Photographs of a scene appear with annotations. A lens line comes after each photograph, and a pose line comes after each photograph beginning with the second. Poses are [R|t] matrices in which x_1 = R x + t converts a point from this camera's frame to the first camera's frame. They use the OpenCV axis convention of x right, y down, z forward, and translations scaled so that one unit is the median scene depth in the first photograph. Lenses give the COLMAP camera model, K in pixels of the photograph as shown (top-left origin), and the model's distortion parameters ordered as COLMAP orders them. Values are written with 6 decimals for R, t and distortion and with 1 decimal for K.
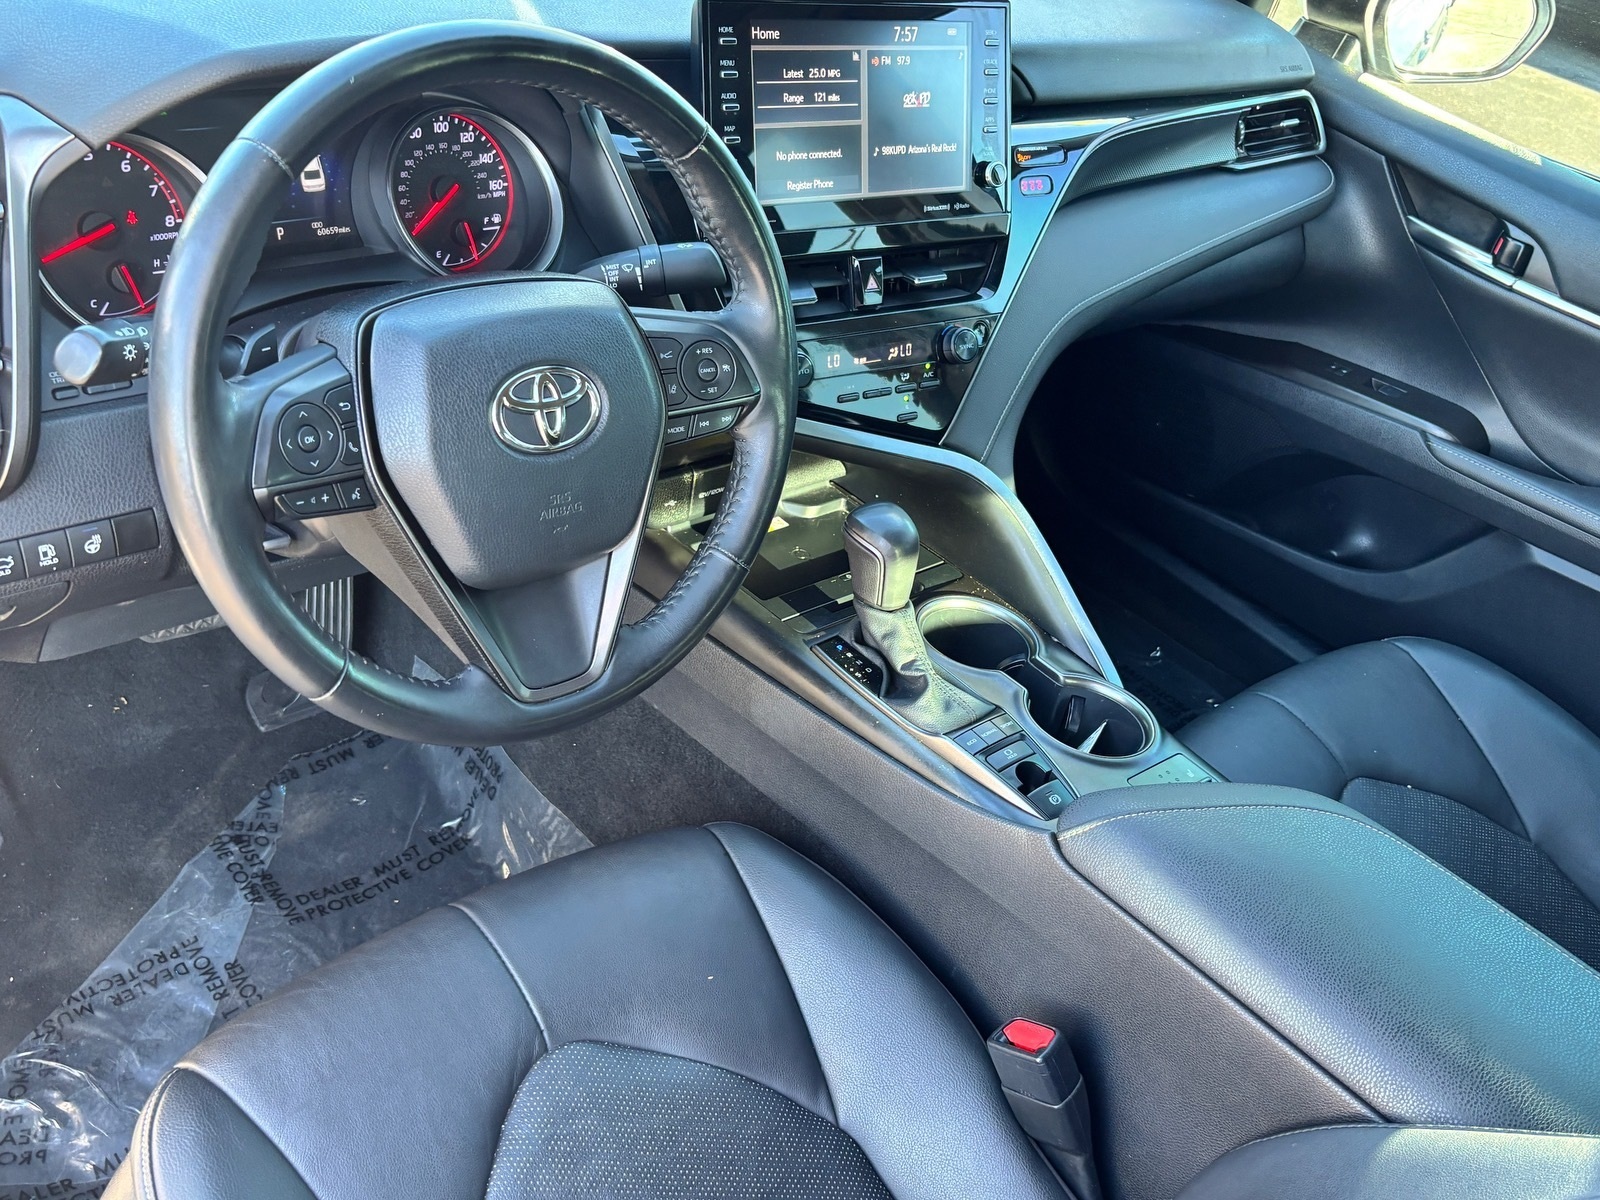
lens RADIAL K [[1483.7, 0, 799.1], [0, 1483.7, 624.9], [0, 0, 1]] dist [0.017064, 0.000000]
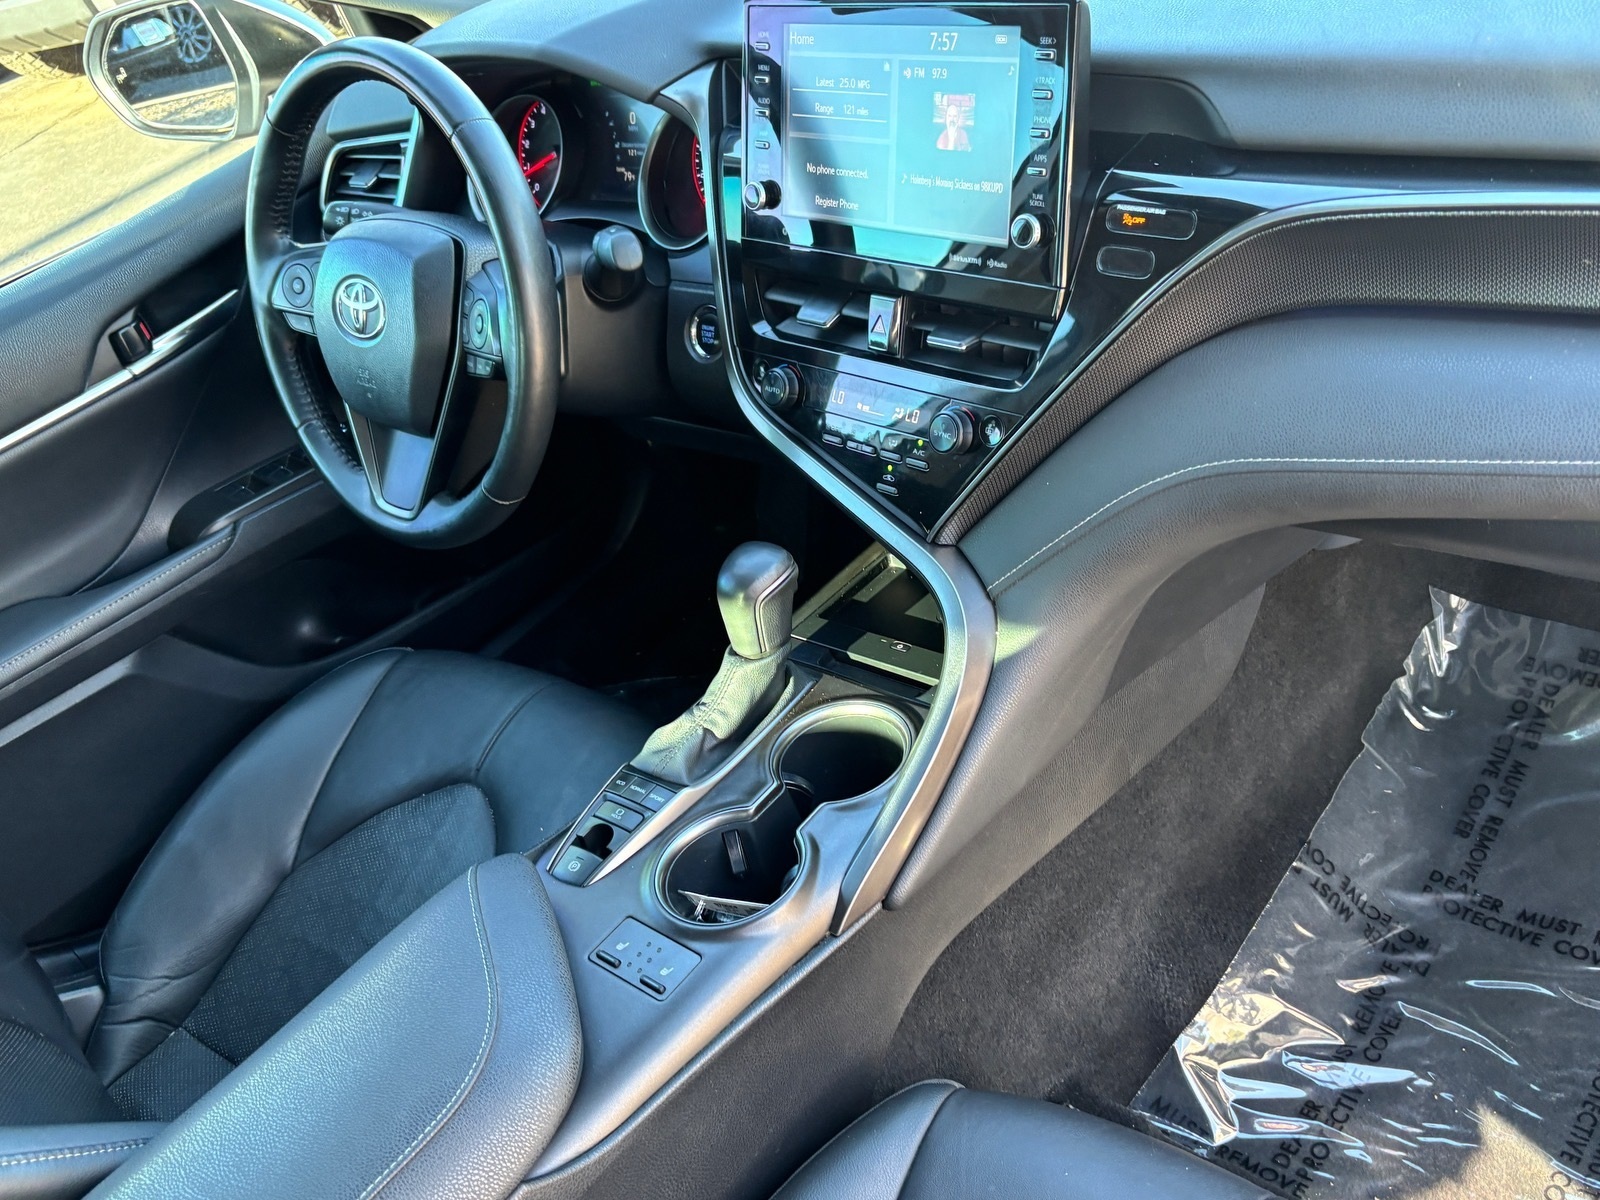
lens RADIAL K [[1483.7, 0, 794.1], [0, 1483.7, 627.5], [0, 0, 1]] dist [0.017064, 0.000000]
pose [[0.098874, 0.401279, -0.910604, 0.969269], [-0.337968, 0.874235, 0.348555, -0.385668], [0.935950, 0.273291, 0.222059, 0.858494]]
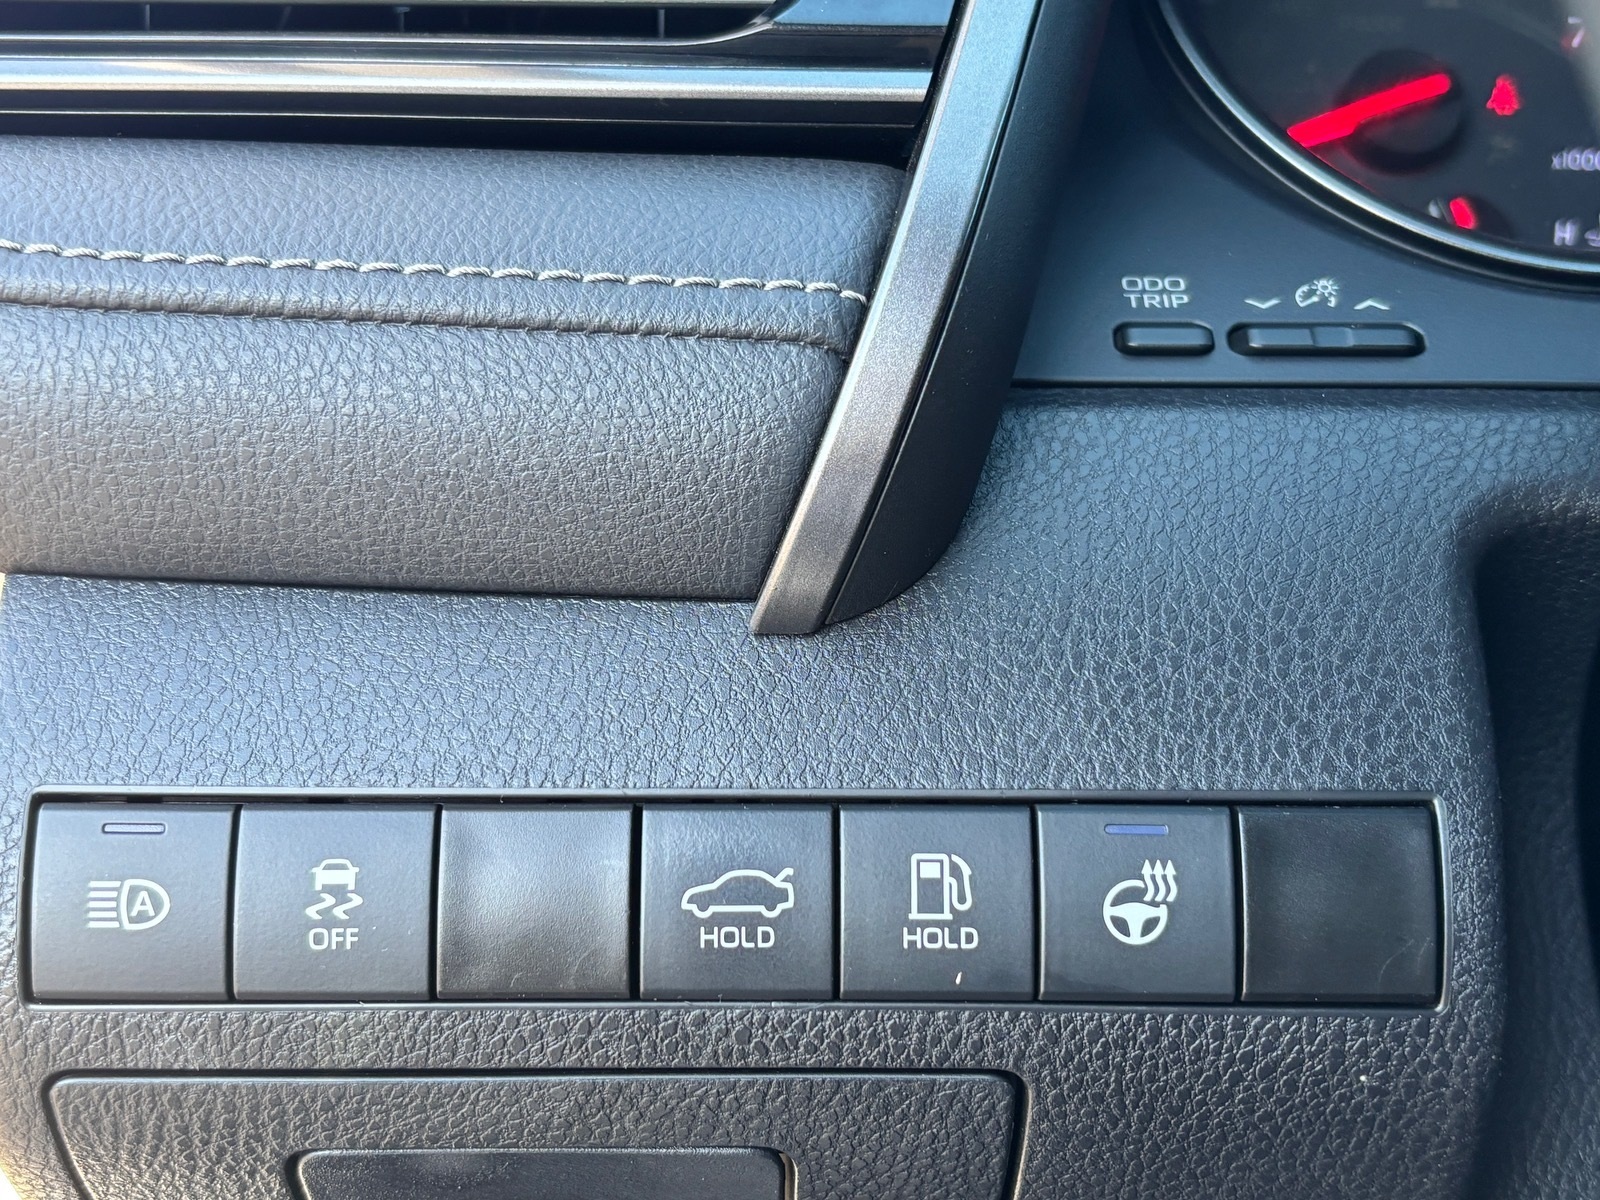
lens RADIAL K [[2017.2, 0, 794.8], [0, 2017.2, 600.4], [0, 0, 1]] dist [0.092422, 0.000000]
pose [[0.741807, -0.097017, -0.663558, -0.243873], [-0.281604, 0.852949, -0.439519, 0.040212], [0.608622, 0.512899, 0.605403, 0.601090]]
